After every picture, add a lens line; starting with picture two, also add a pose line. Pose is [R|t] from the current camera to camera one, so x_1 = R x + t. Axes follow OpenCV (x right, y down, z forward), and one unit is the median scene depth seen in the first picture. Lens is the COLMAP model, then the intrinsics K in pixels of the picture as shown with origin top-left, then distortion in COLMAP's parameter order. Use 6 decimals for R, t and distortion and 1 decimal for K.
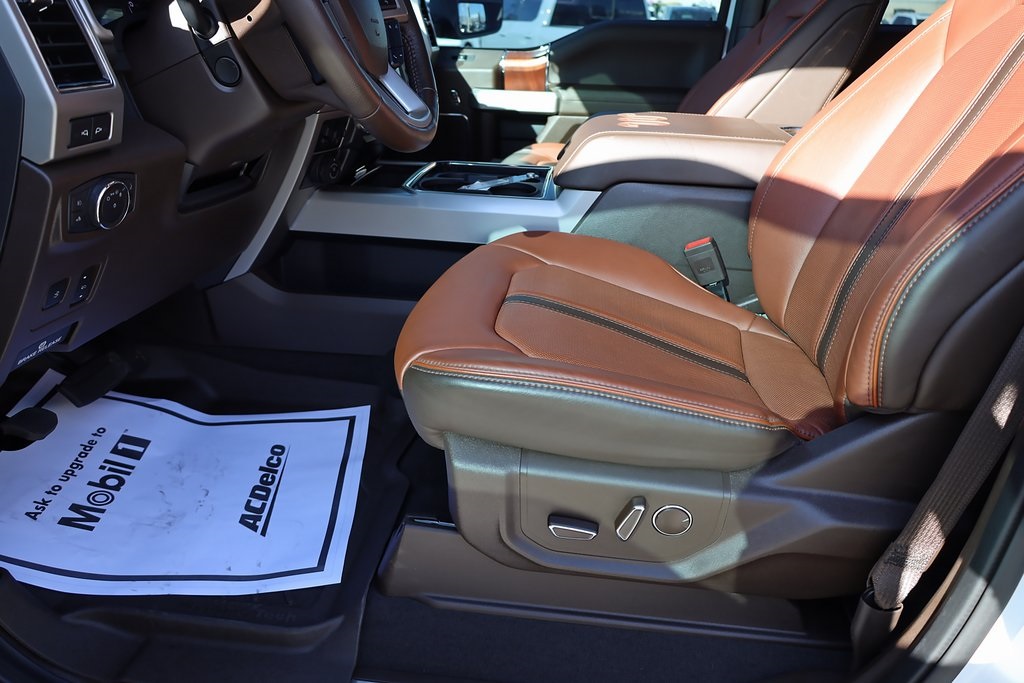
lens RADIAL K [[702.2, 0, 512.2], [0, 702.2, 344.0], [0, 0, 1]] dist [-0.008529, -0.000357]
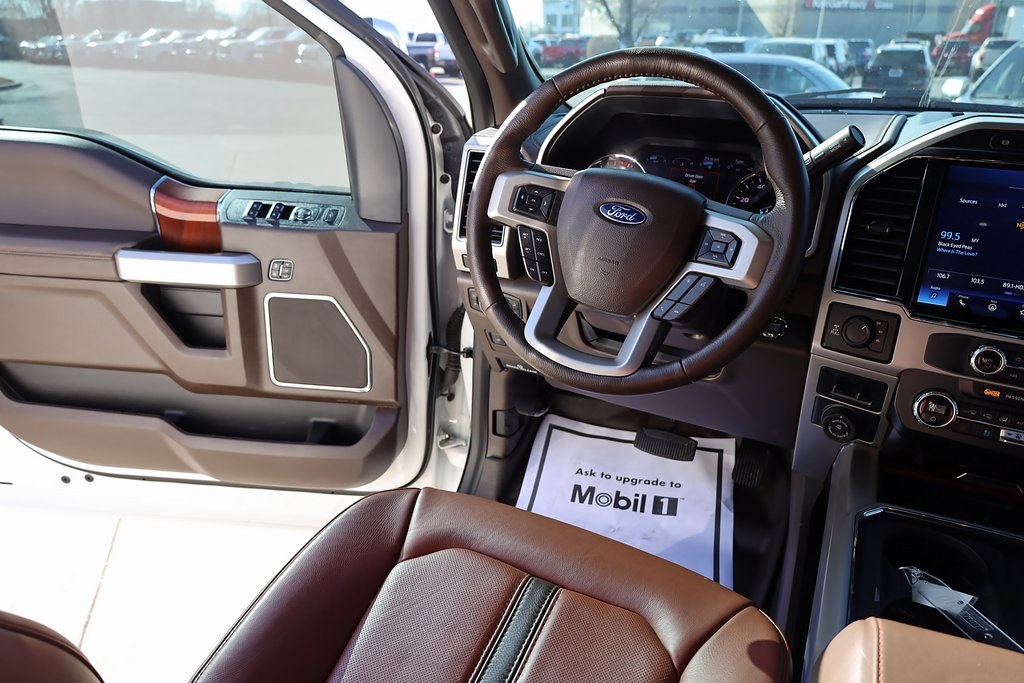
lens RADIAL K [[702.2, 0, 512.2], [0, 702.2, 344.0], [0, 0, 1]] dist [-0.008529, -0.000357]
pose [[-0.351386, 0.351490, -0.867746, 0.473145], [-0.405111, 0.778506, 0.479388, -0.497500], [0.844046, 0.519984, -0.131163, 0.677794]]
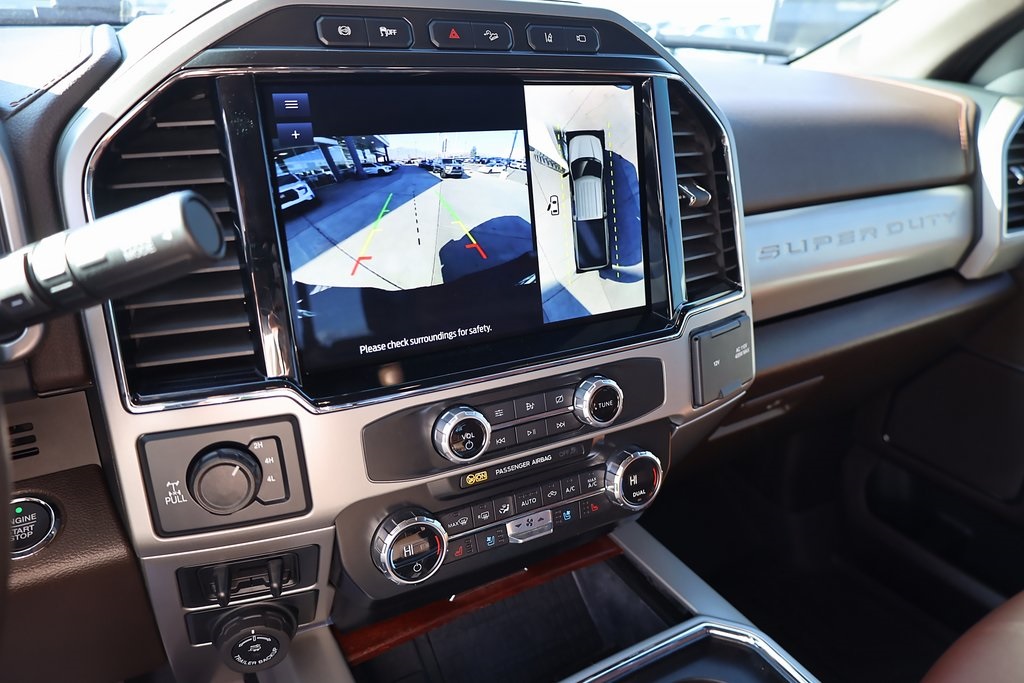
lens RADIAL K [[702.2, 0, 512.2], [0, 702.2, 344.0], [0, 0, 1]] dist [-0.008529, -0.000357]
pose [[0.608601, 0.320711, -0.725775, 0.051317], [-0.346385, 0.930304, 0.120628, -0.451406], [0.713879, 0.177983, 0.677273, 0.737114]]
